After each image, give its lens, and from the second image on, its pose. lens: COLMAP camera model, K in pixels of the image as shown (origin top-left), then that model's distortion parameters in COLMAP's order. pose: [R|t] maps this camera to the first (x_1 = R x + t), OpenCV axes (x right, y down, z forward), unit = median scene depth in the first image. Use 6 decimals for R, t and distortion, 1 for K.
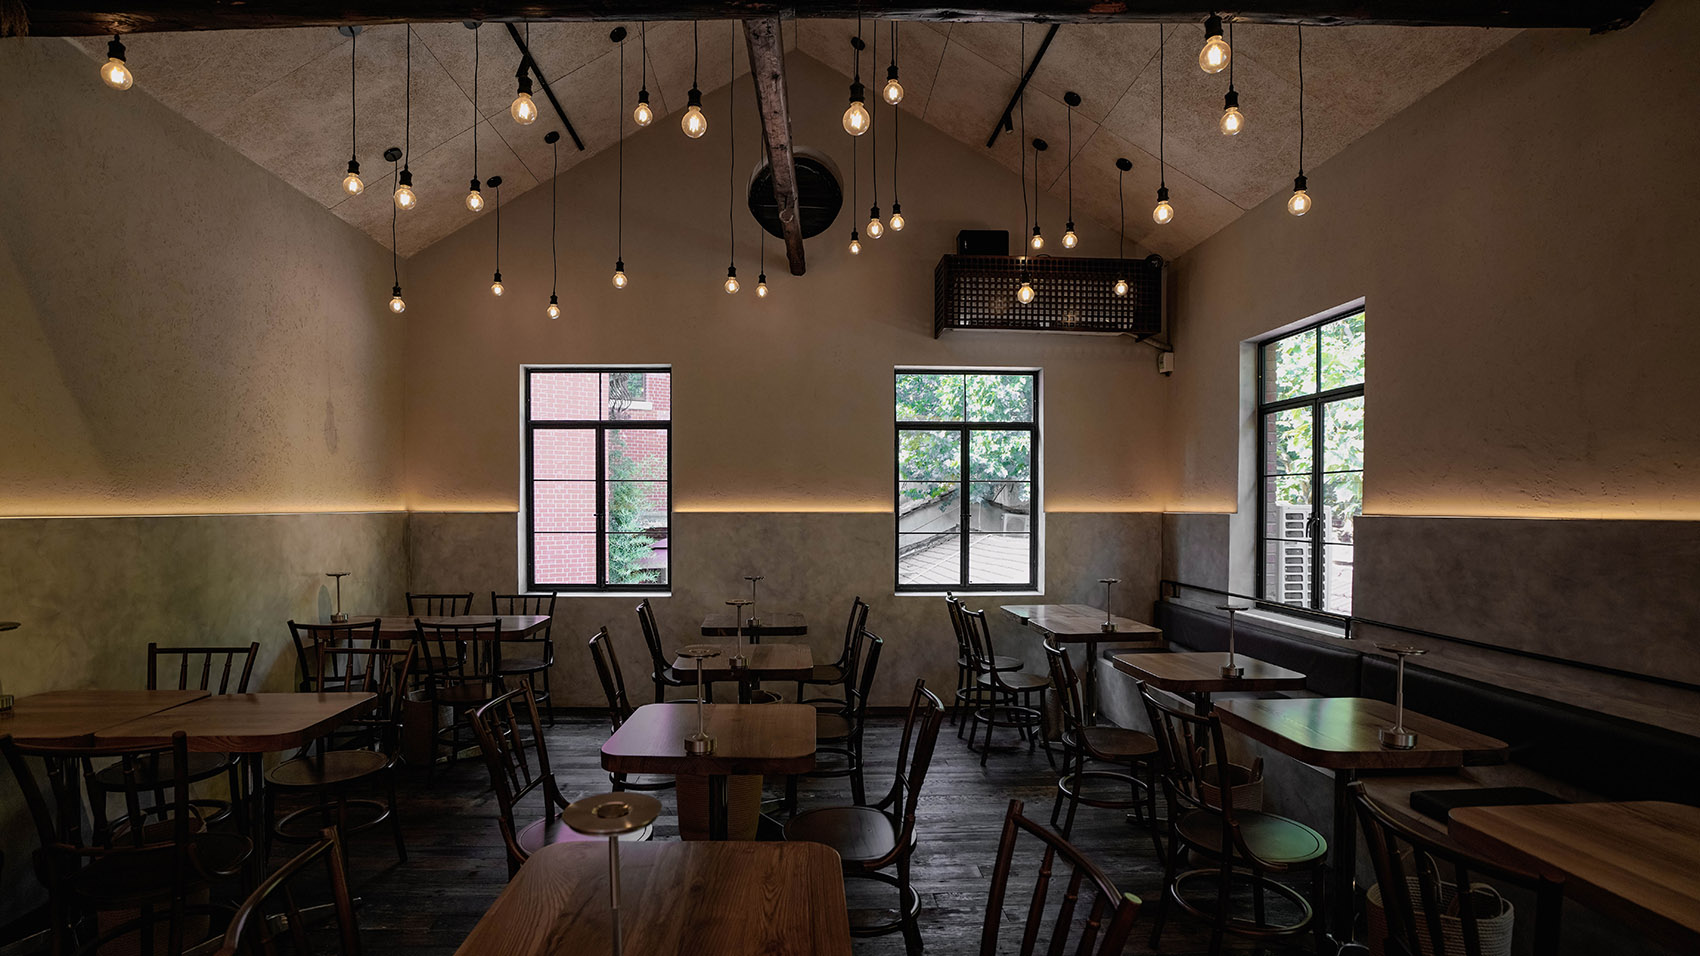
lens RADIAL K [[774.9, 0, 834.6], [0, 774.9, 511.4], [0, 0, 1]] dist [-0.018158, 0.000291]
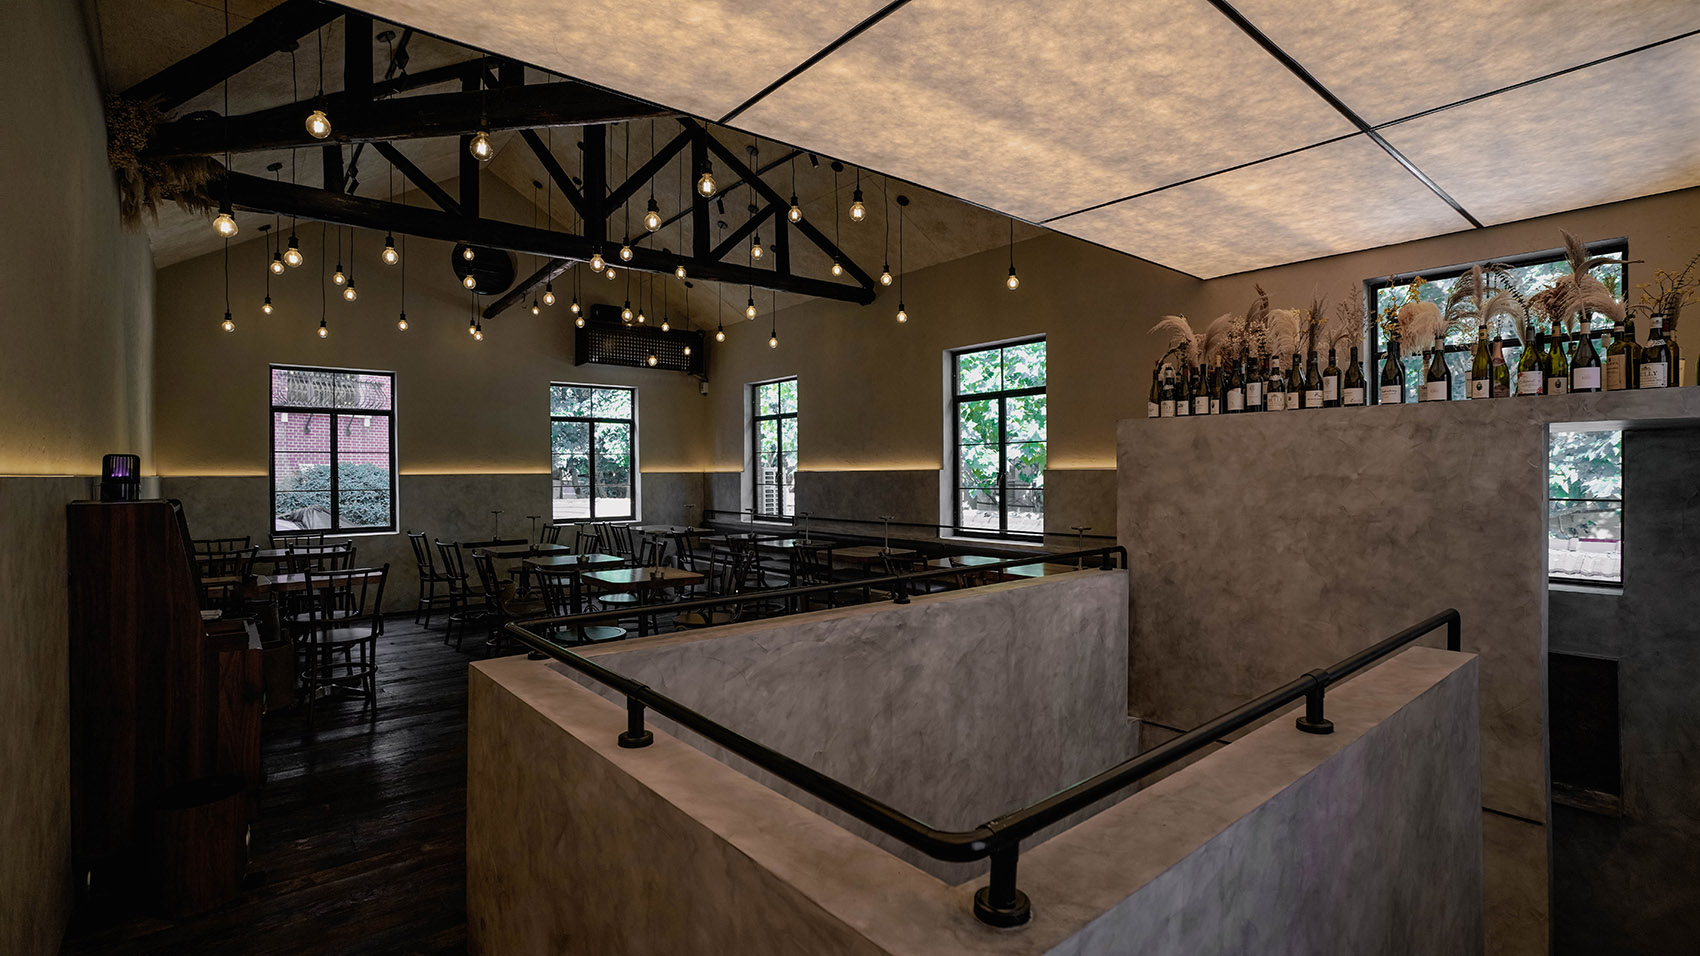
lens RADIAL K [[774.9, 0, 851.0], [0, 774.9, 472.2], [0, 0, 1]] dist [-0.018158, 0.000291]
pose [[0.783960, -0.008603, 0.620752, -0.448986], [0.014240, 0.999890, -0.004127, 0.014198], [-0.620649, 0.012075, 0.783996, -0.656462]]
